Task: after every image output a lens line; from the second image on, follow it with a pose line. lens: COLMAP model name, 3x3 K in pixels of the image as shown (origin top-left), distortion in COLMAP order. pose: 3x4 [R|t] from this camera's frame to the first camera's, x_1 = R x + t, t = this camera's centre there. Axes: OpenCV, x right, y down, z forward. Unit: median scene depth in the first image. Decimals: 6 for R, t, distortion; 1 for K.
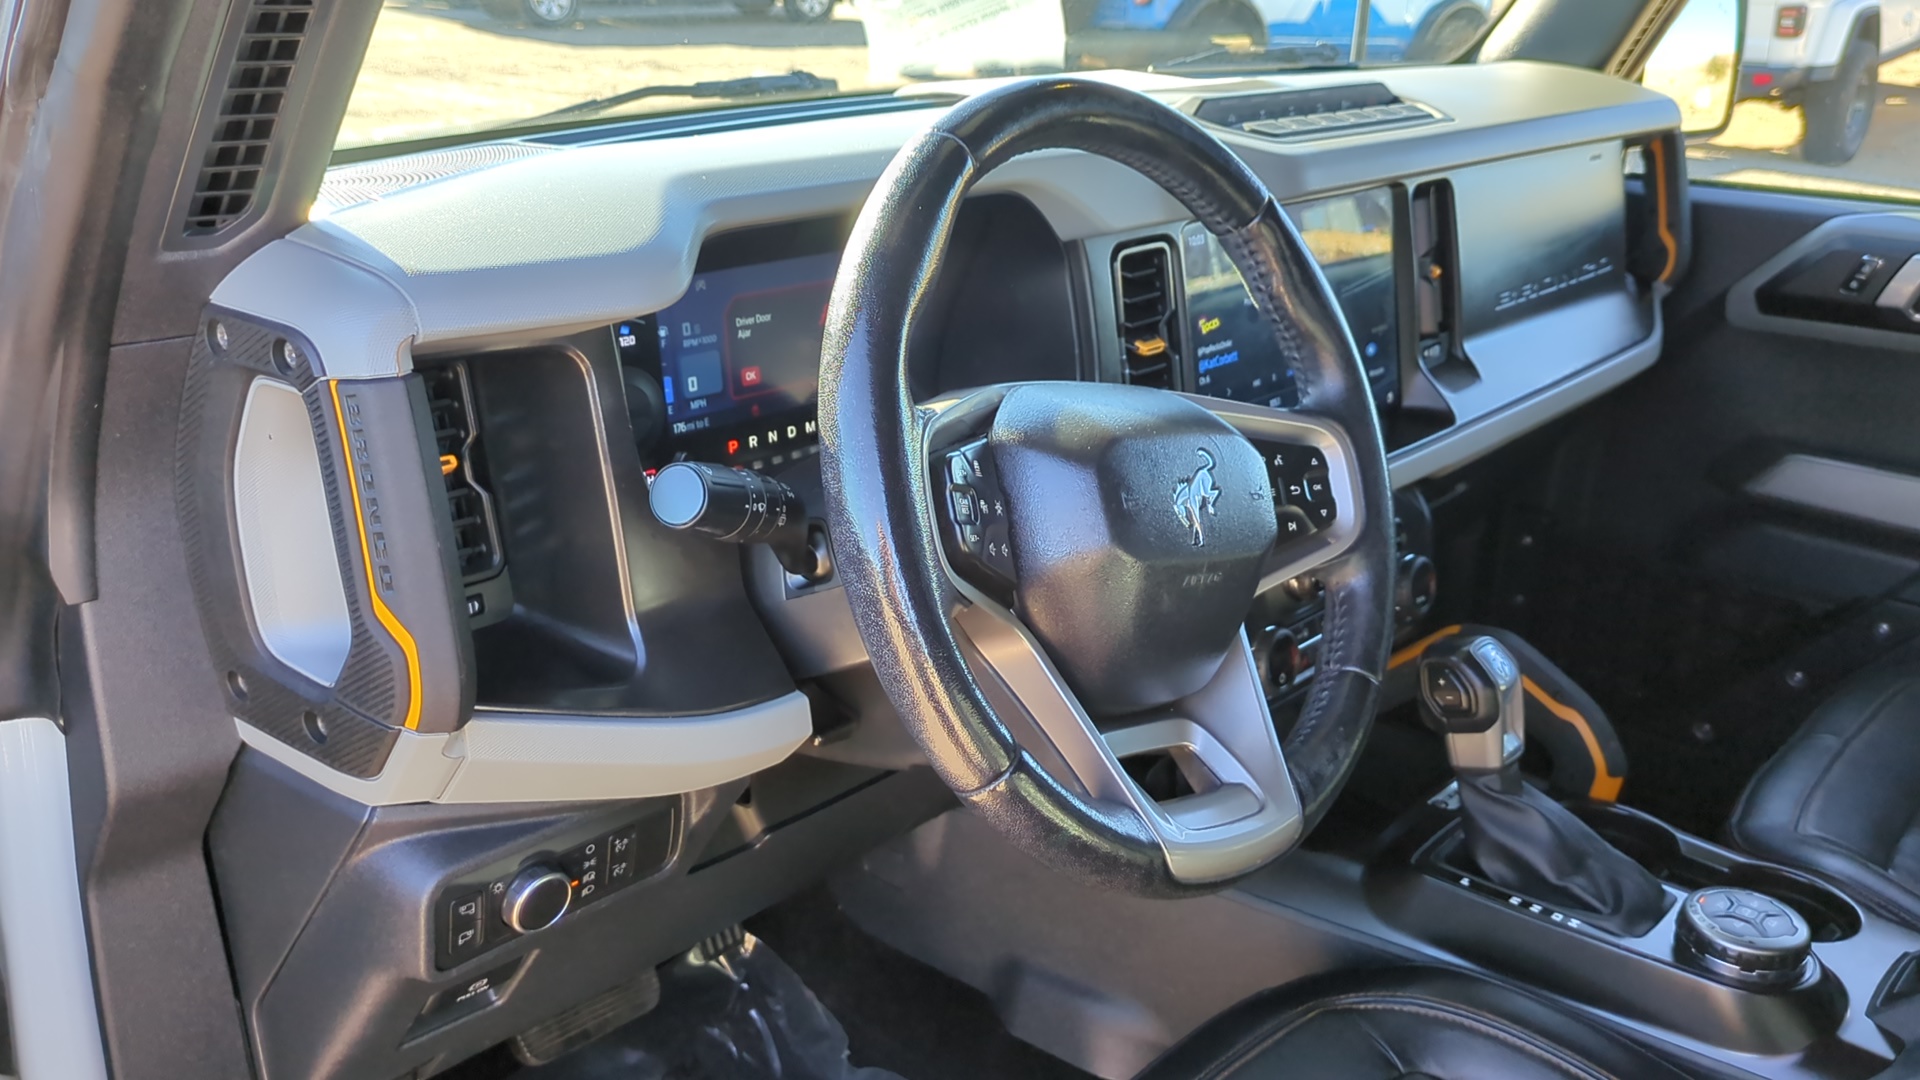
lens RADIAL K [[1638.1, 0, 970.5], [0, 1638.1, 541.2], [0, 0, 1]] dist [0.081224, -0.118966]
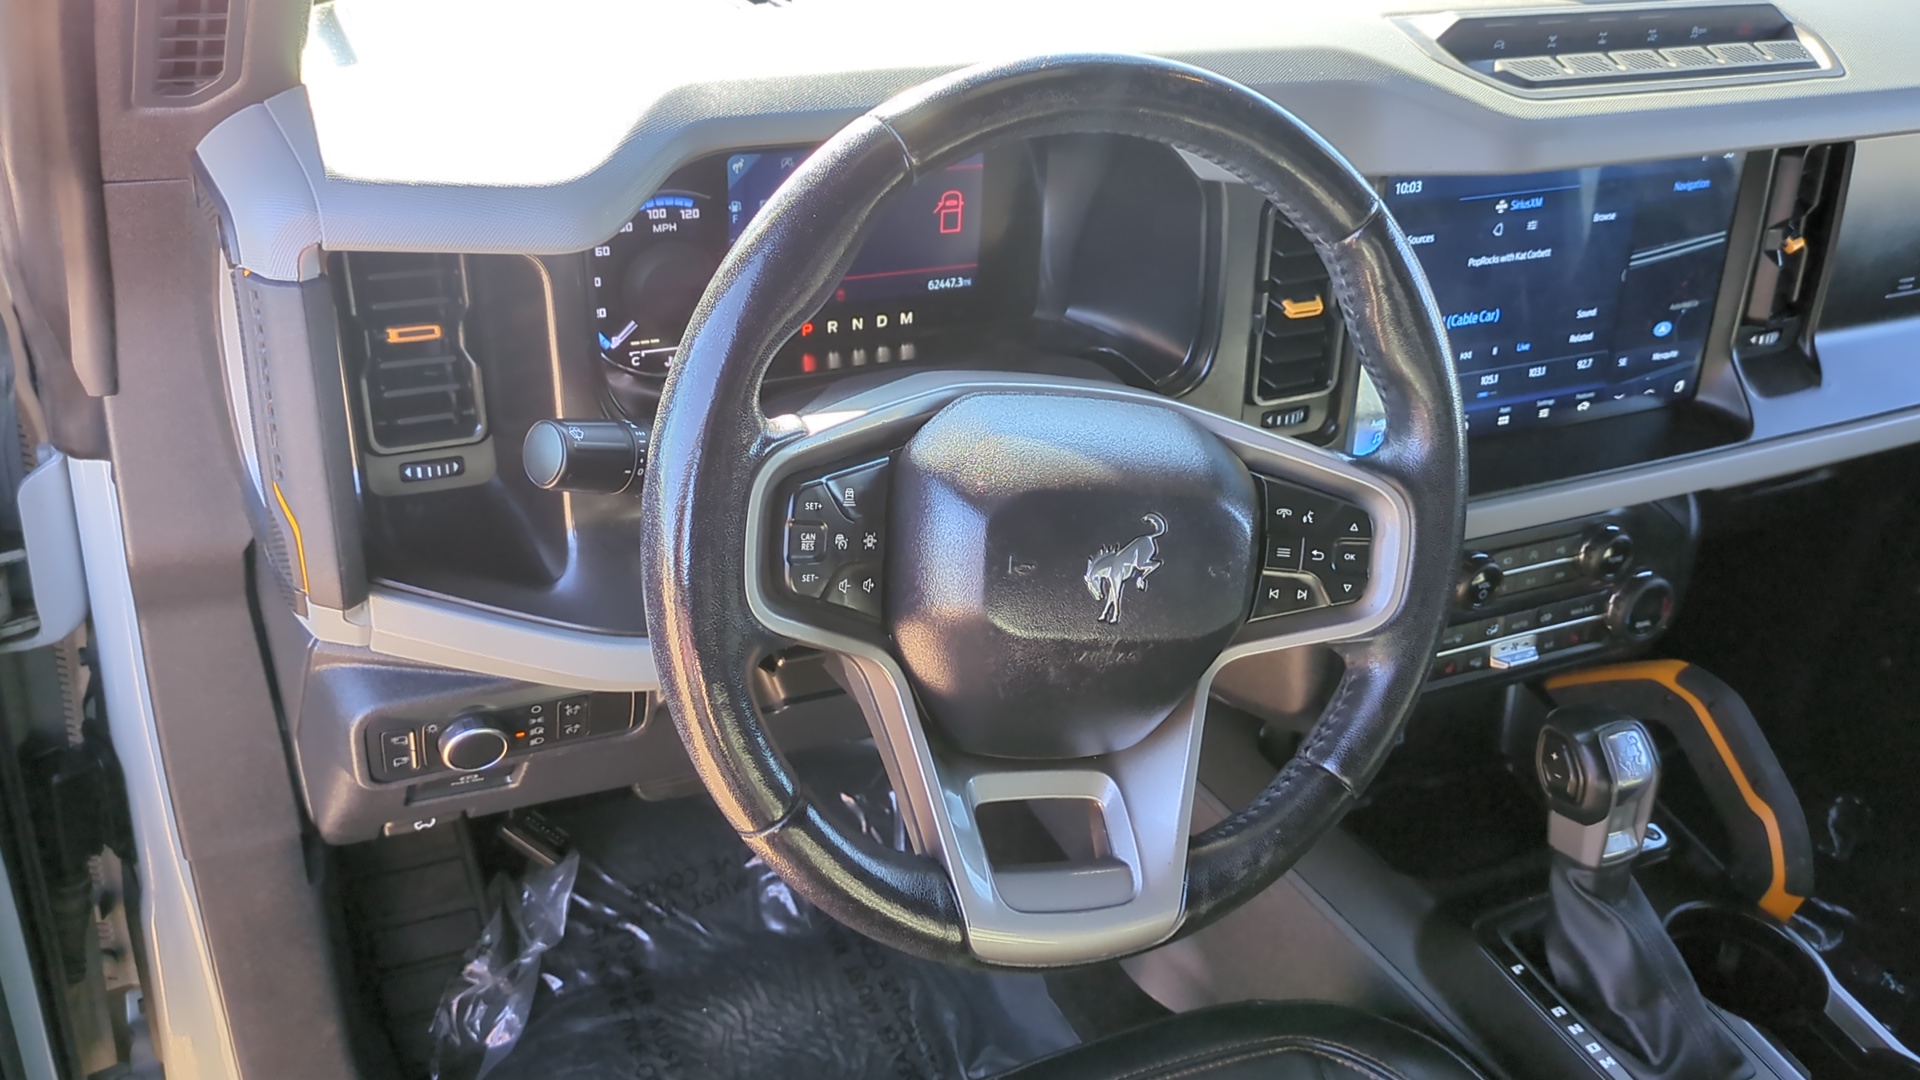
lens RADIAL K [[1638.1, 0, 970.5], [0, 1638.1, 541.2], [0, 0, 1]] dist [0.081224, -0.118966]
pose [[0.917222, 0.272231, -0.290852, 0.307084], [-0.203380, 0.947766, 0.245715, -0.234942], [0.342550, -0.166222, 0.924678, 0.149813]]
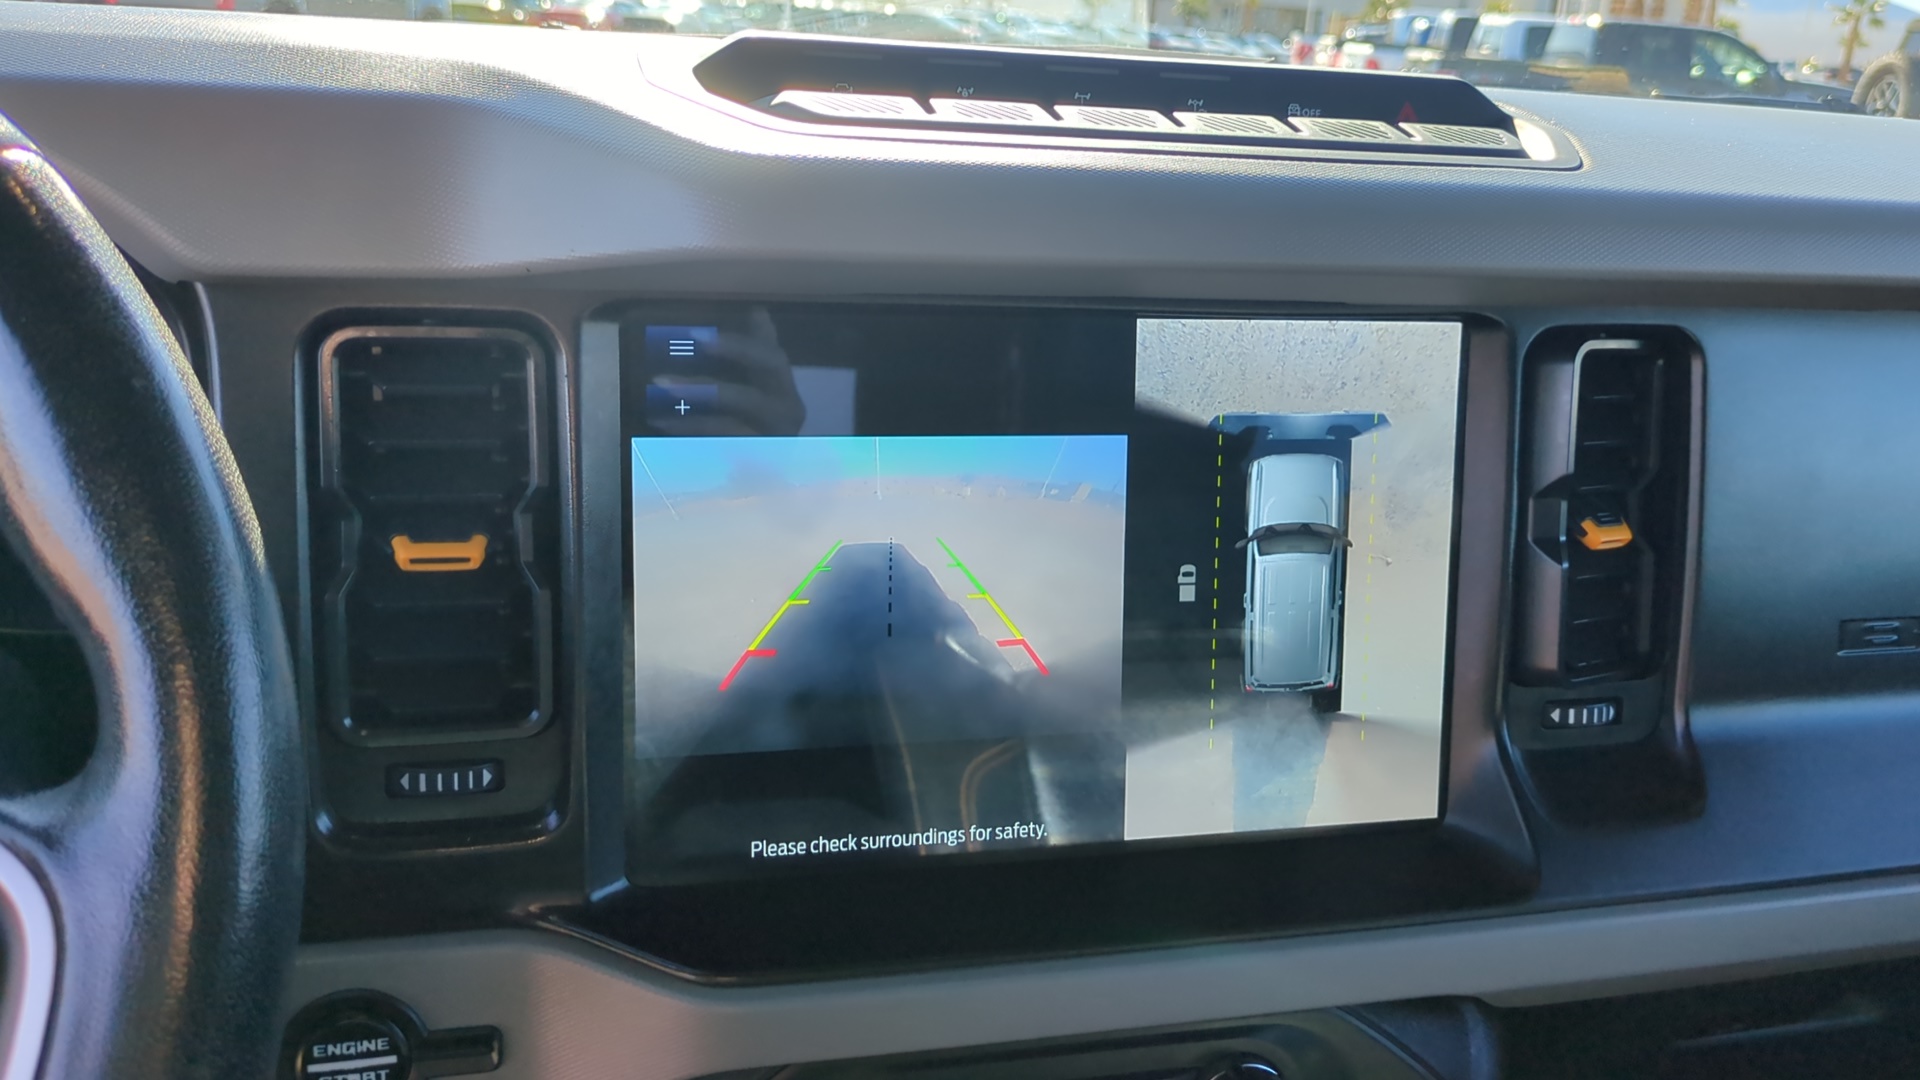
lens RADIAL K [[1603.0, 0, 960.0], [0, 1603.0, 540.0], [0, 0, 1]] dist [0.084555, -0.147783]
pose [[0.832844, 0.186746, -0.521053, 0.589875], [-0.227620, 0.973636, -0.014872, -0.192966], [0.504539, 0.130988, 0.853395, 0.914643]]
